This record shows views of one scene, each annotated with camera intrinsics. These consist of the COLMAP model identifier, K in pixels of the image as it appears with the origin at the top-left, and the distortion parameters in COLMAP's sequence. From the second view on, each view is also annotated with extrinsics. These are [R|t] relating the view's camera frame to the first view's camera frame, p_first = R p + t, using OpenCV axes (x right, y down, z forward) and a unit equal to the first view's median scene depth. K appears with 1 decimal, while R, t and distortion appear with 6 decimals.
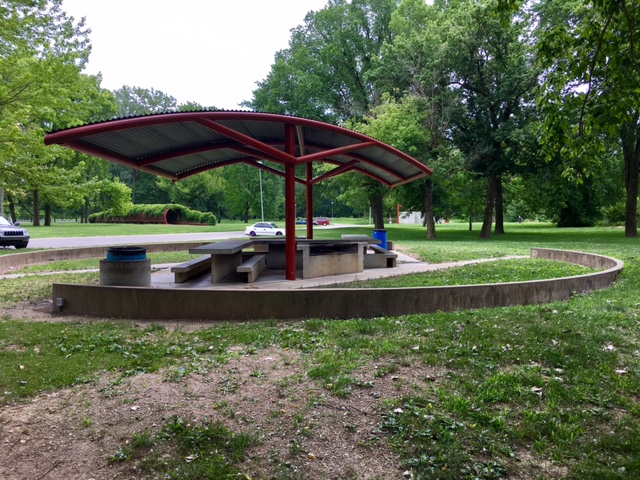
lens RADIAL K [[540.1, 0, 320.0], [0, 540.1, 240.0], [0, 0, 1]] dist [-0.111810, -0.004644]
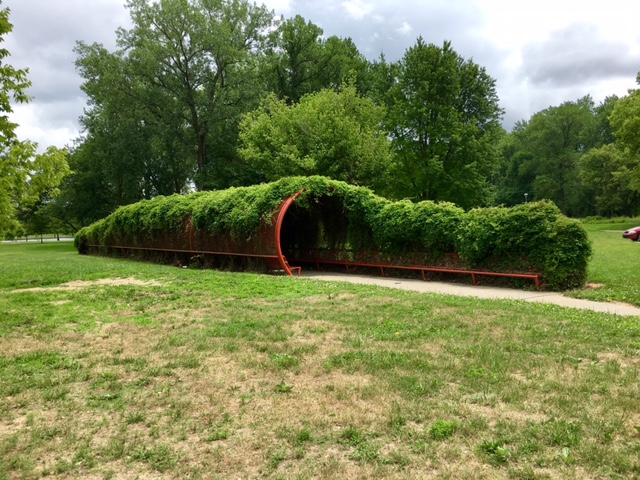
lens RADIAL K [[551.3, 0, 320.0], [0, 551.3, 240.0], [0, 0, 1]] dist [0.049189, -0.002815]
pose [[0.986473, -0.030749, -0.161015, -0.223265], [0.029135, 0.999499, -0.012377, -0.036062], [0.161315, 0.007518, 0.986874, 0.739665]]
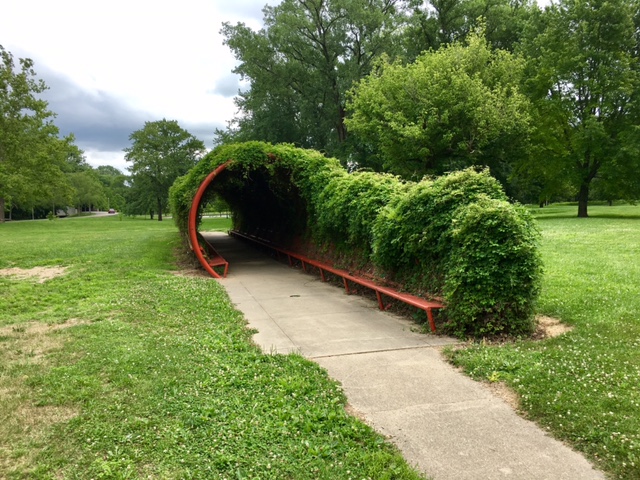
lens RADIAL K [[551.3, 0, 320.0], [0, 551.3, 240.0], [0, 0, 1]] dist [0.049189, -0.002815]
pose [[0.878057, -0.001459, -0.478554, -0.164426], [0.014454, 0.999620, 0.023472, -0.038571], [0.478338, -0.027526, 0.877744, 0.818846]]
